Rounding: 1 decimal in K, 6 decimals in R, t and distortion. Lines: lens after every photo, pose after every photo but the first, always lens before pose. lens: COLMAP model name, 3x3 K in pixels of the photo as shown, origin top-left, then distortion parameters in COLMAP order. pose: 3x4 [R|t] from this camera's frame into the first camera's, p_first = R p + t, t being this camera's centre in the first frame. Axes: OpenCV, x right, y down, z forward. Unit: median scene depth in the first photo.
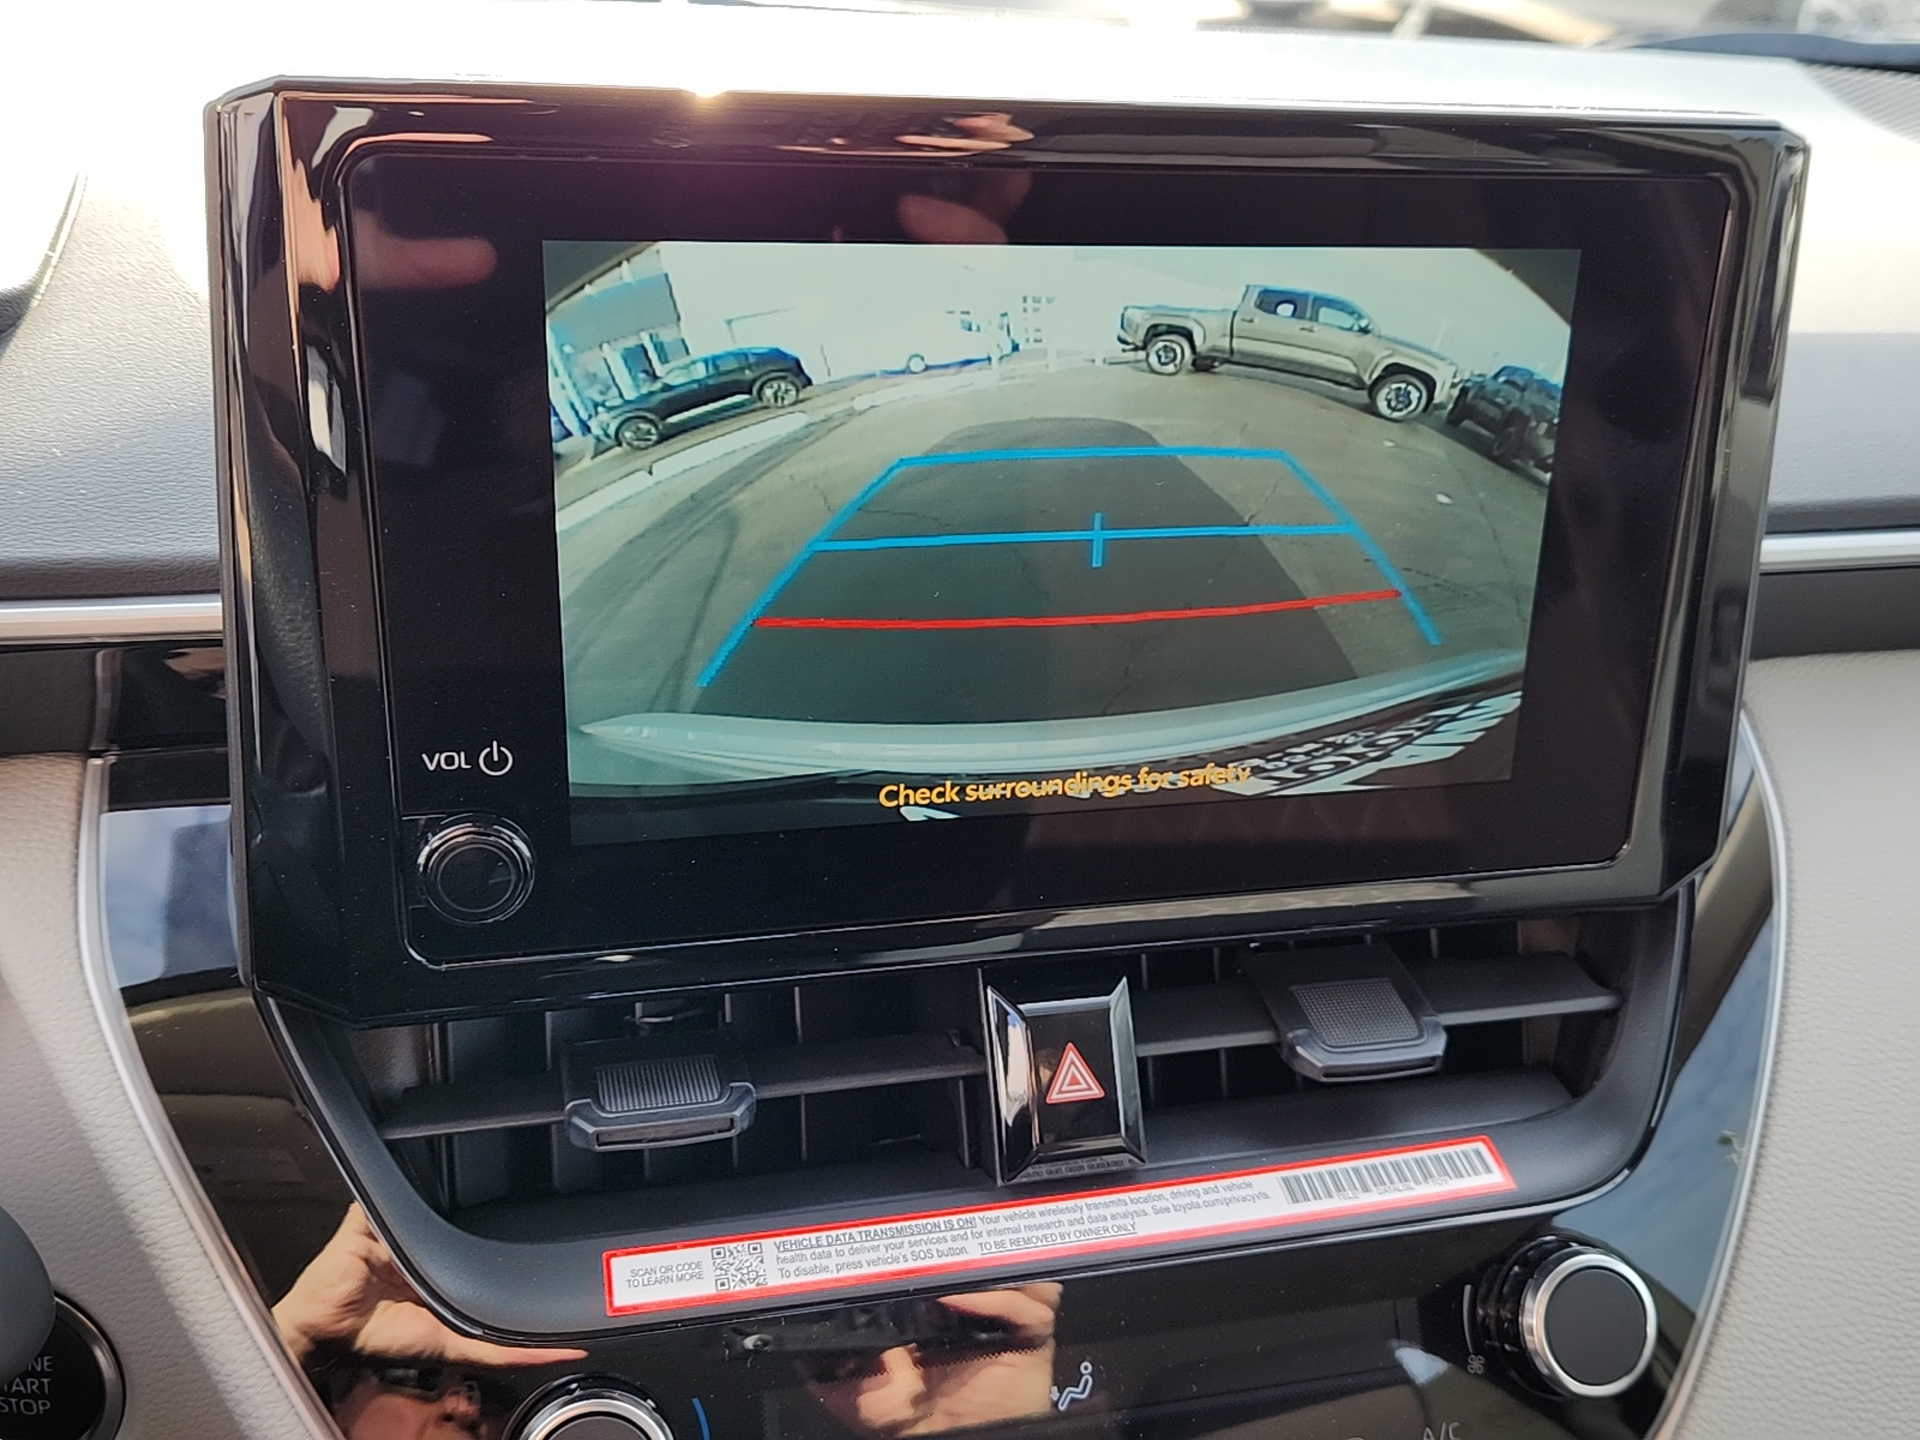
lens RADIAL K [[1600.7, 0, 957.6], [0, 1600.7, 719.0], [0, 0, 1]] dist [0.059576, -0.053942]
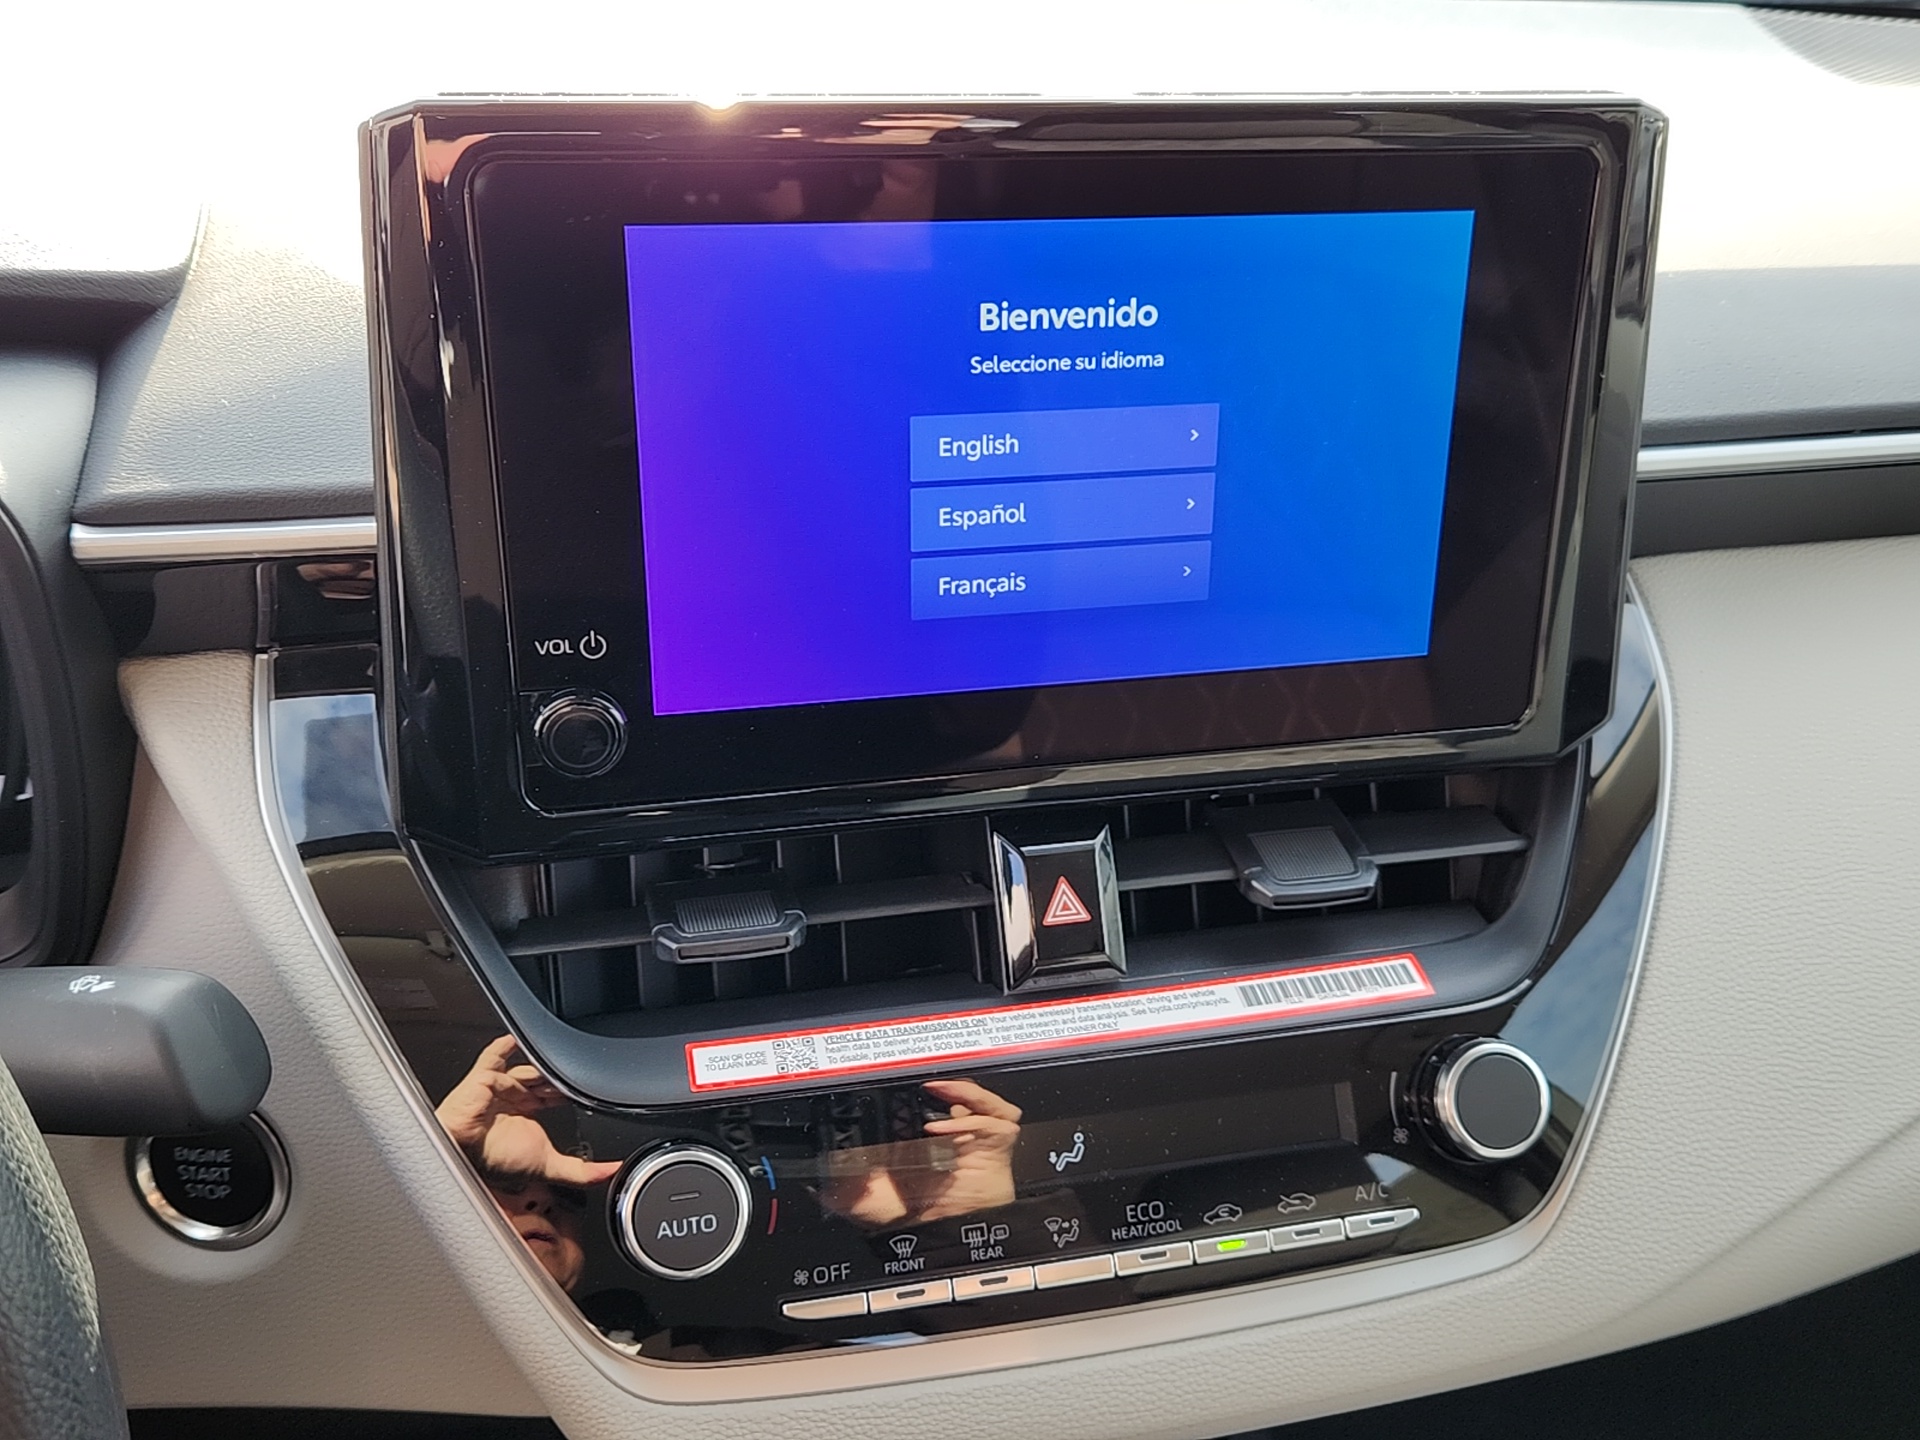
lens RADIAL K [[1600.7, 0, 998.8], [0, 1600.7, 700.9], [0, 0, 1]] dist [0.059576, -0.053942]
pose [[0.999821, -0.017849, 0.006323, 0.016628], [0.017615, 0.999220, 0.035337, 0.024332], [-0.006948, -0.035219, 0.999355, -0.209801]]
